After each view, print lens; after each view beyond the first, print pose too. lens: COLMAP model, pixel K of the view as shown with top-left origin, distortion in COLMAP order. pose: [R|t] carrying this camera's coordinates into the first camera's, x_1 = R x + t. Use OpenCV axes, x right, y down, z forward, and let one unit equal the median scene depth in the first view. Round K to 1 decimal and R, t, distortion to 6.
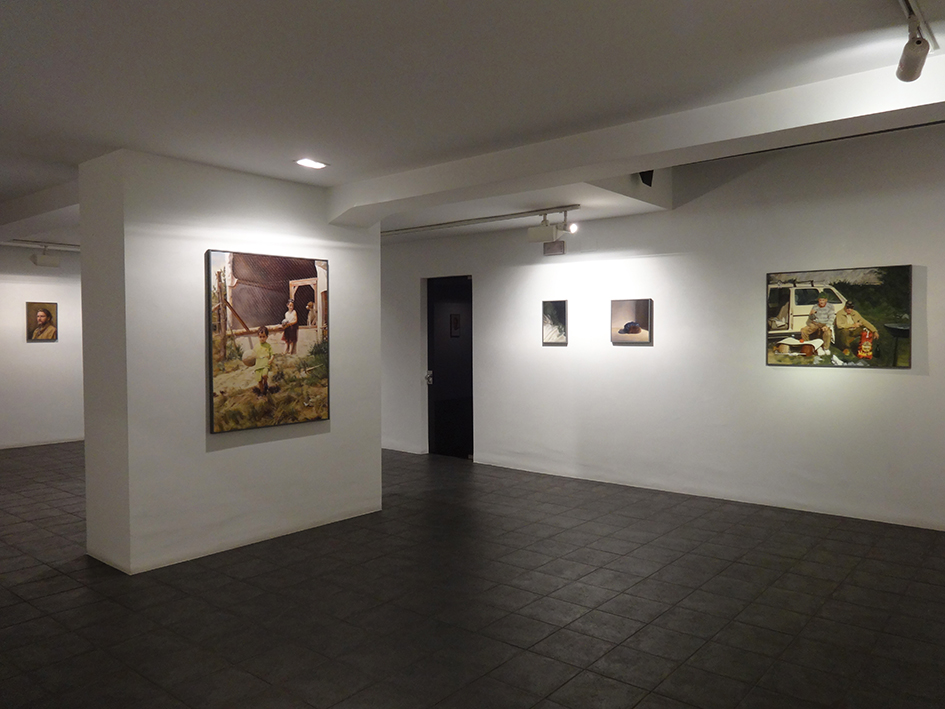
lens RADIAL K [[705.4, 0, 472.5], [0, 705.4, 354.5], [0, 0, 1]] dist [-0.002152, 0.000121]
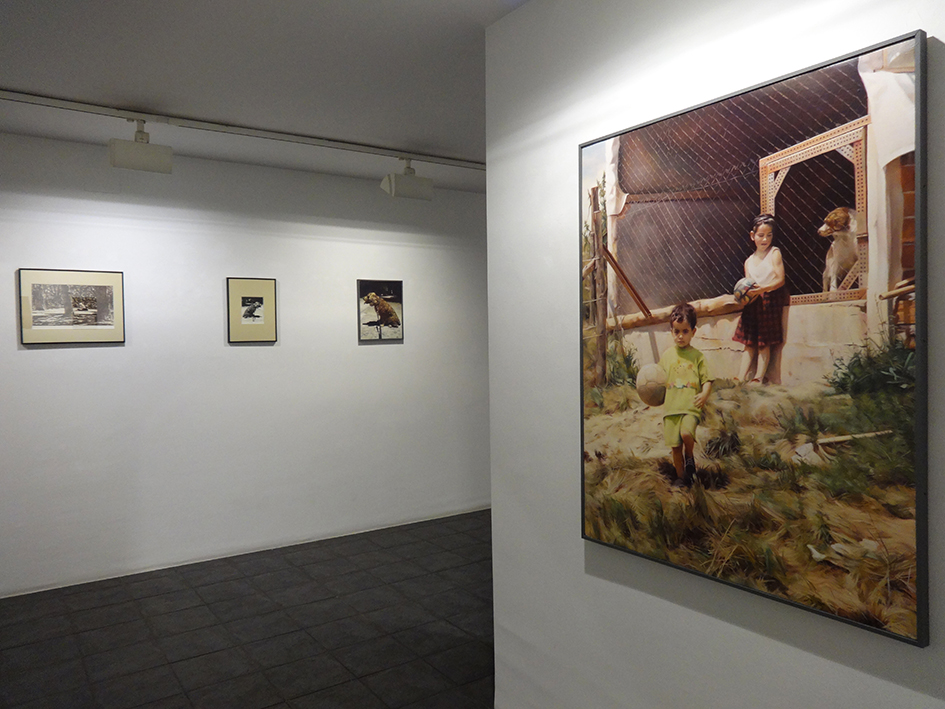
lens RADIAL K [[705.4, 0, 472.5], [0, 705.4, 354.5], [0, 0, 1]] dist [-0.002152, 0.000121]
pose [[-0.263050, 0.034146, -0.964178, 0.095079], [-0.013231, 0.999152, 0.038995, -0.025808], [0.964691, 0.023015, -0.262375, 0.986627]]
